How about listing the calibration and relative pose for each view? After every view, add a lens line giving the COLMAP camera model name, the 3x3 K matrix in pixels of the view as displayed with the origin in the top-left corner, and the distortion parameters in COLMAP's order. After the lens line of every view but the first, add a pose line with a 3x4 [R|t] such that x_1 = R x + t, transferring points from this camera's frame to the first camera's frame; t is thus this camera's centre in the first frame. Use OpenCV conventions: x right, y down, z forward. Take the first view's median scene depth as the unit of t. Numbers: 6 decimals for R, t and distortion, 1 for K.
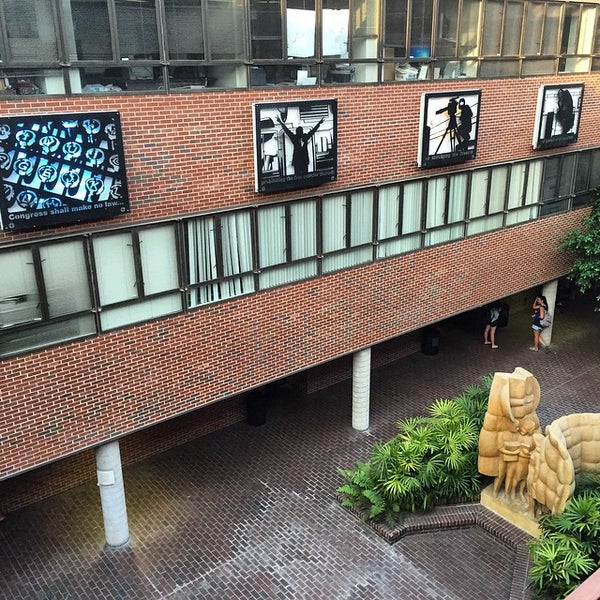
lens RADIAL K [[657.1, 0, 300.0], [0, 657.1, 300.0], [0, 0, 1]] dist [-0.015031, 0.008934]
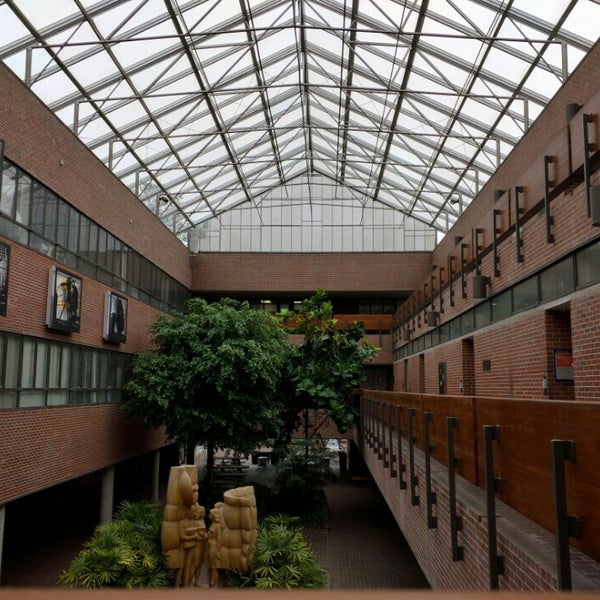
lens RADIAL K [[657.1, 0, 300.0], [0, 657.1, 300.0], [0, 0, 1]] dist [-0.015031, 0.008934]
pose [[0.642536, 0.115232, 0.757542, -0.402672], [0.254761, 0.900261, -0.353026, 0.264172], [-0.722665, 0.419824, 0.549093, 0.045436]]
